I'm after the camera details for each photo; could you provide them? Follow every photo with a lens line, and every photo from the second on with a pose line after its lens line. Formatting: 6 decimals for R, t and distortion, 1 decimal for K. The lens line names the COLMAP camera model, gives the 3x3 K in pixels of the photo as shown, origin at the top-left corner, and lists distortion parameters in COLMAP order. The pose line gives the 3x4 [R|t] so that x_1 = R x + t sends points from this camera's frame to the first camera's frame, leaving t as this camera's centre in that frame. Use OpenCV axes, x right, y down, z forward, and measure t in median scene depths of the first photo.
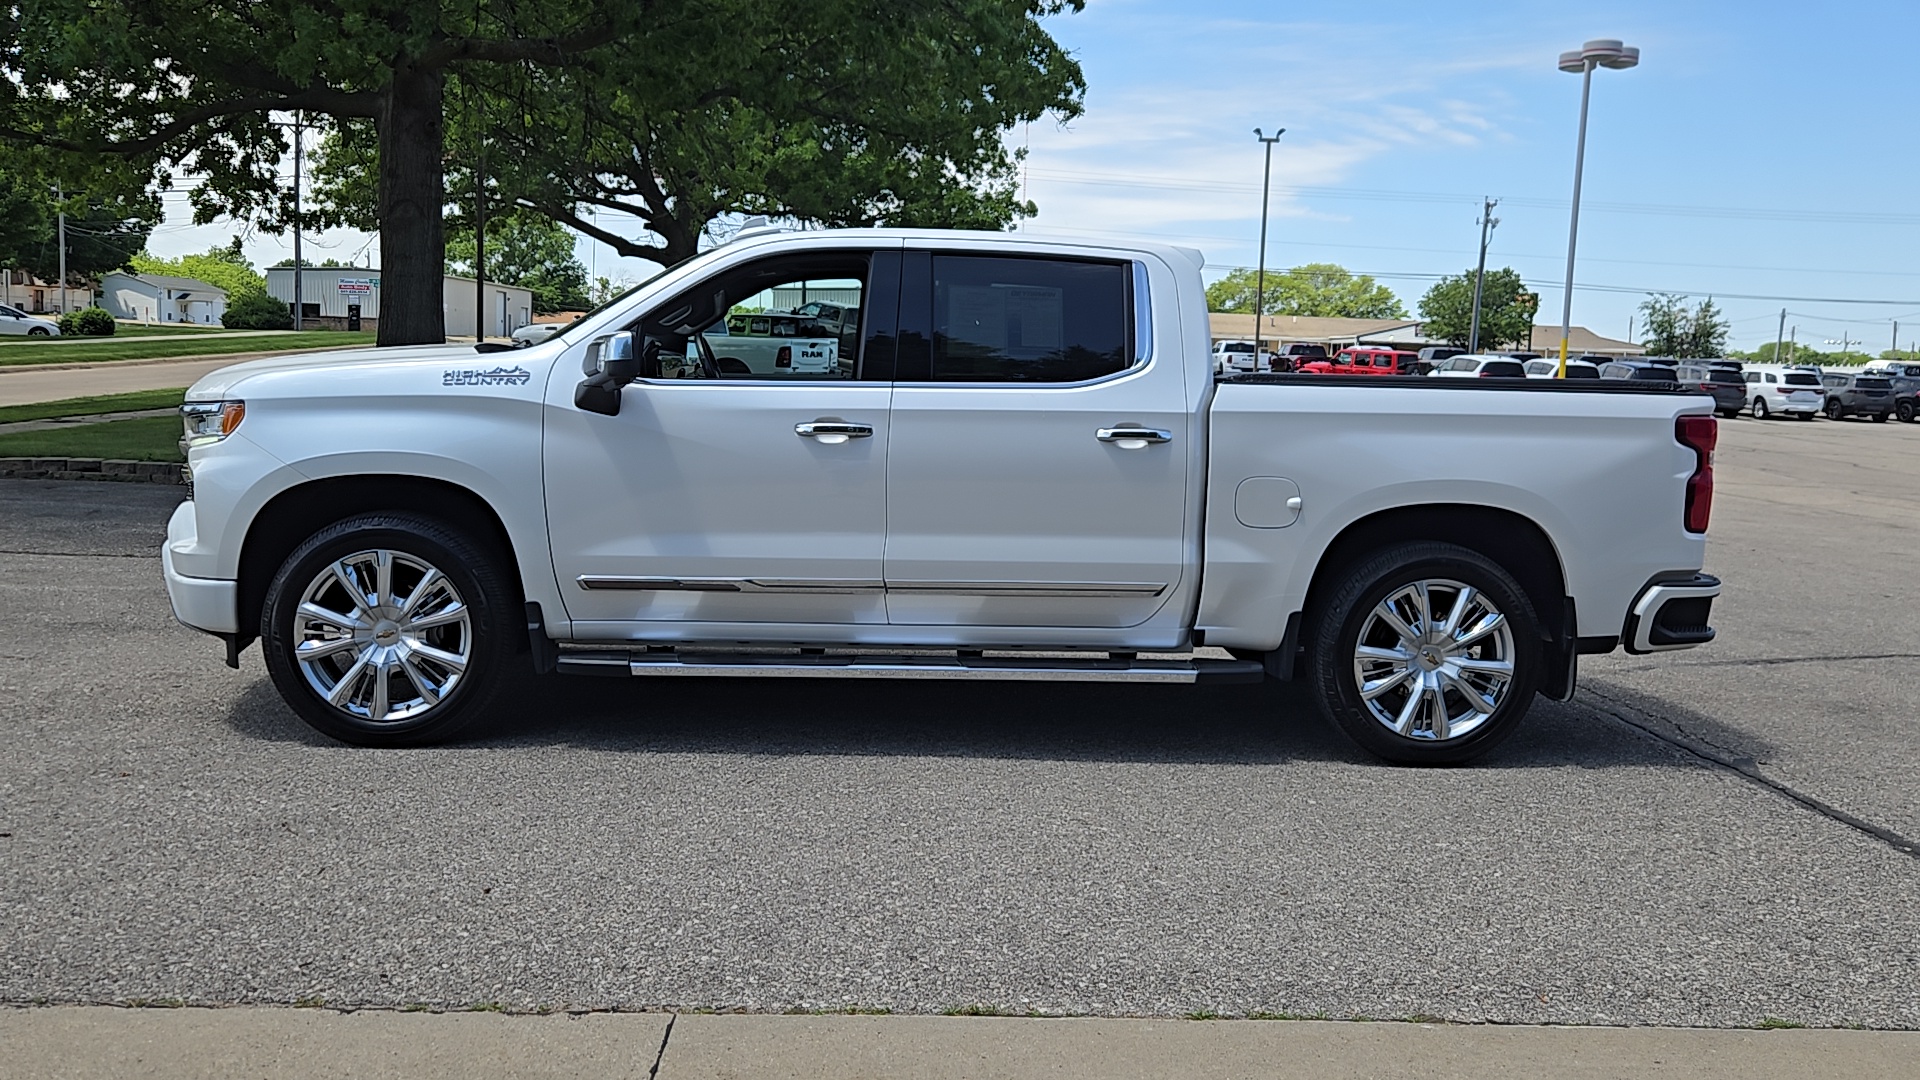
lens RADIAL K [[1595.1, 0, 952.7], [0, 1595.1, 545.7], [0, 0, 1]] dist [0.008611, -0.002341]
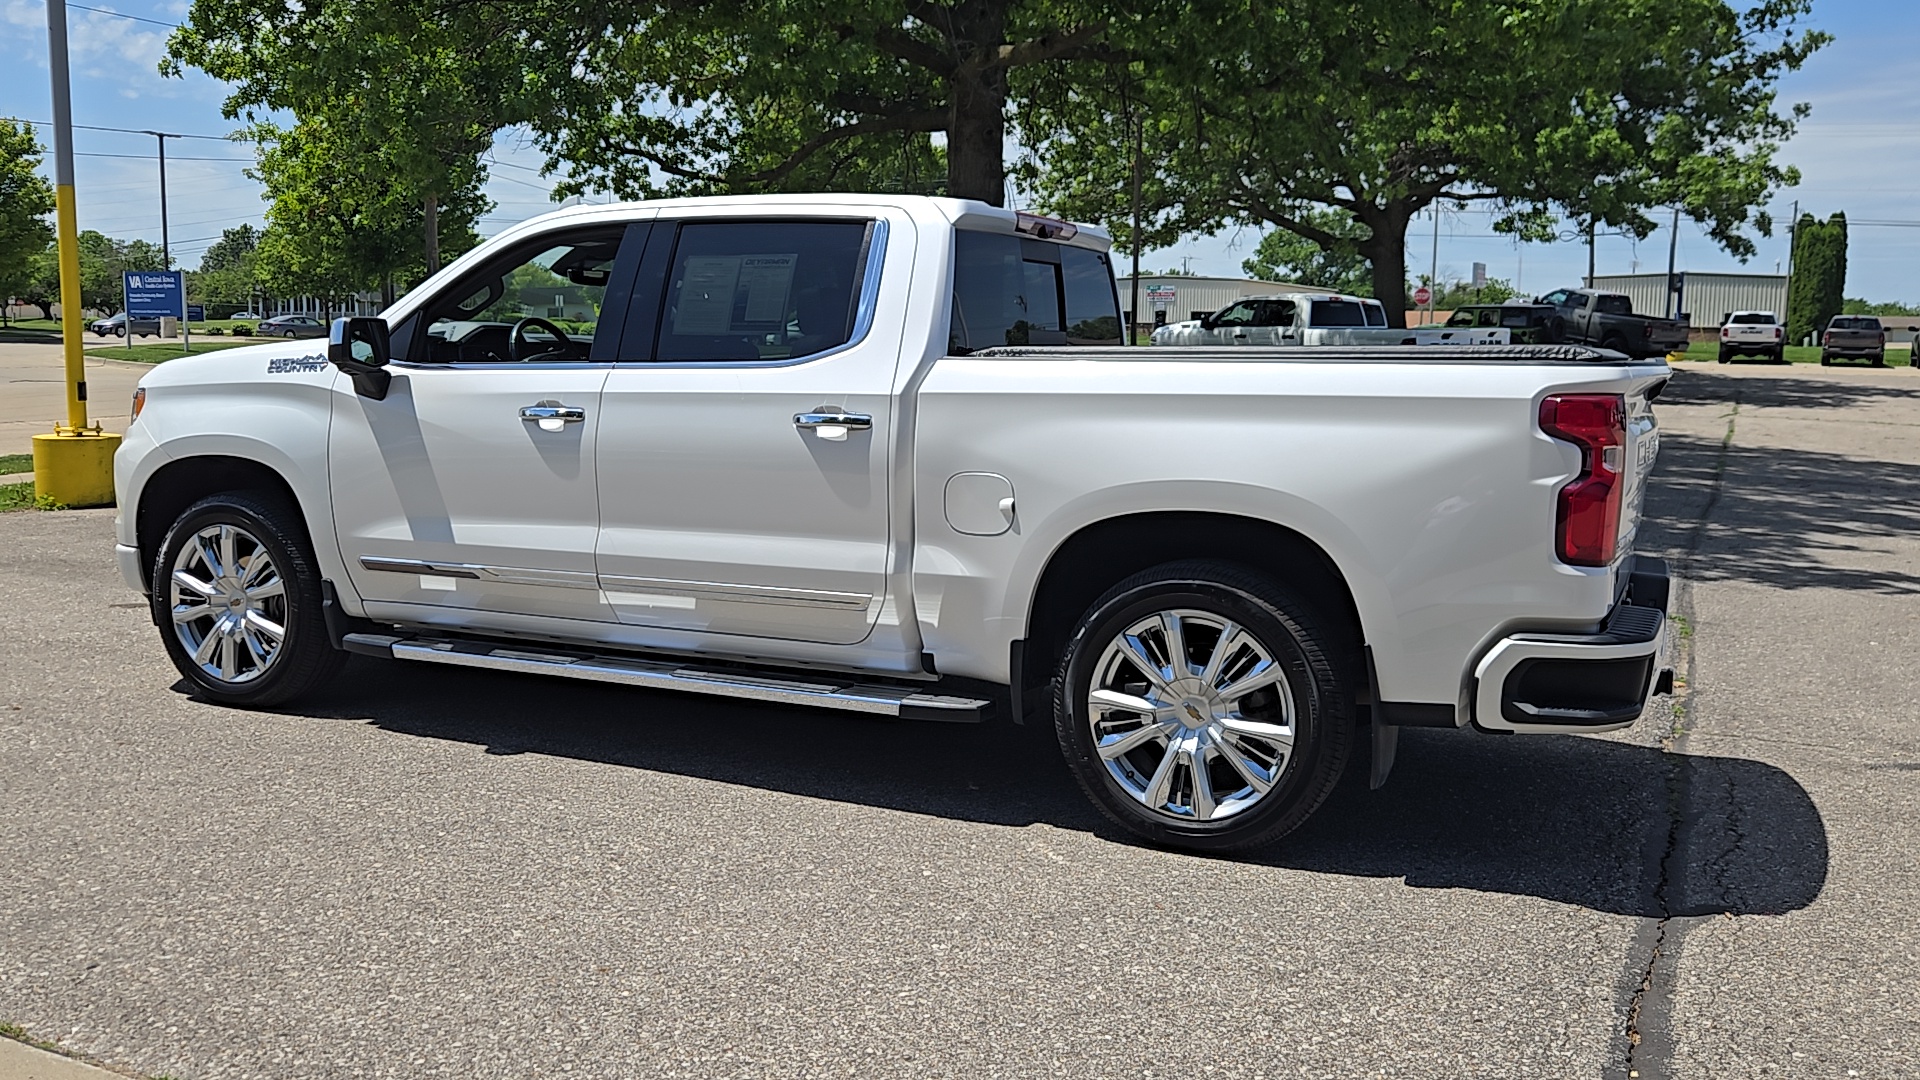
lens RADIAL K [[1595.1, 0, 959.3], [0, 1595.1, 539.0], [0, 0, 1]] dist [0.008611, -0.002341]
pose [[0.875507, 0.037400, -0.481756, 0.577084], [-0.039632, 0.999199, 0.005545, -0.013068], [0.481578, 0.014239, 0.876288, 0.274404]]
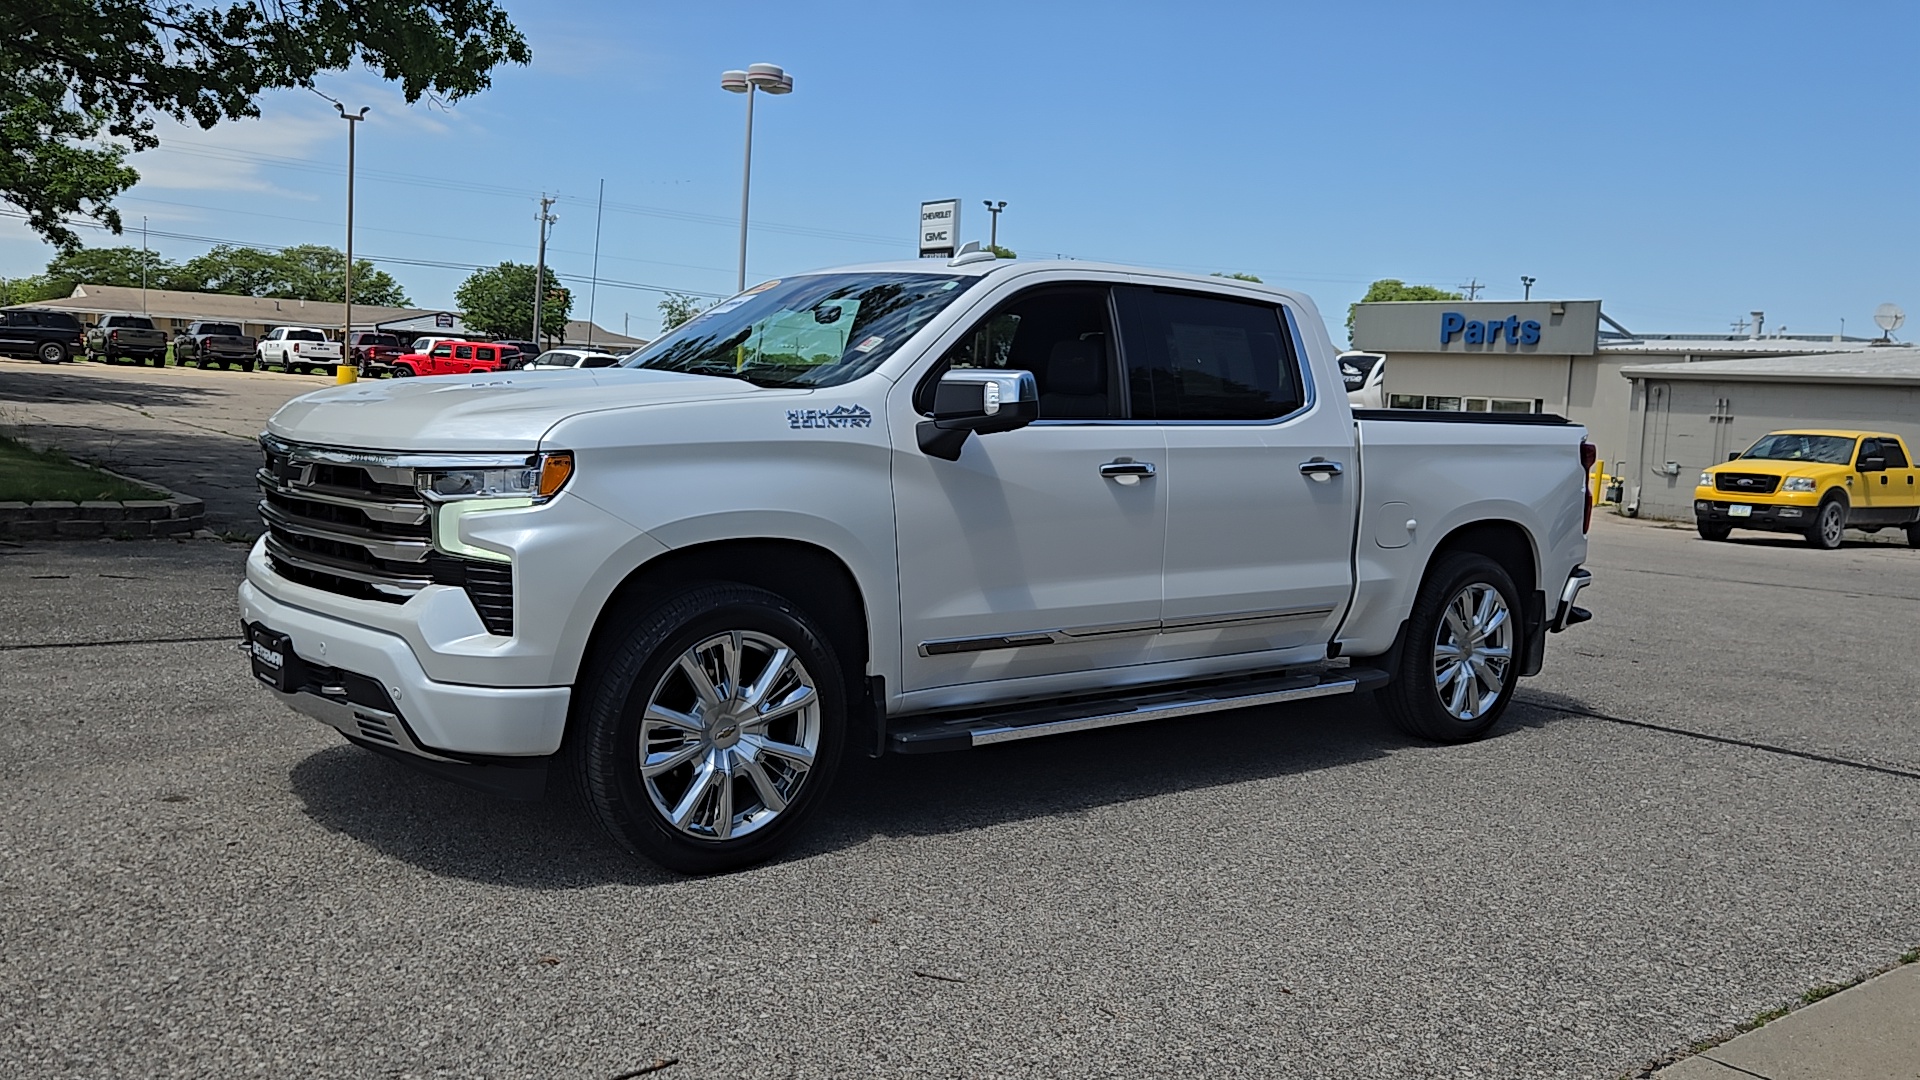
lens RADIAL K [[1595.1, 0, 946.9], [0, 1595.1, 544.1], [0, 0, 1]] dist [0.008611, -0.002341]
pose [[0.816044, -0.049379, 0.575876, -0.702312], [0.045865, 0.998734, 0.020644, -0.050986], [-0.576167, 0.009566, 0.817276, 0.257622]]
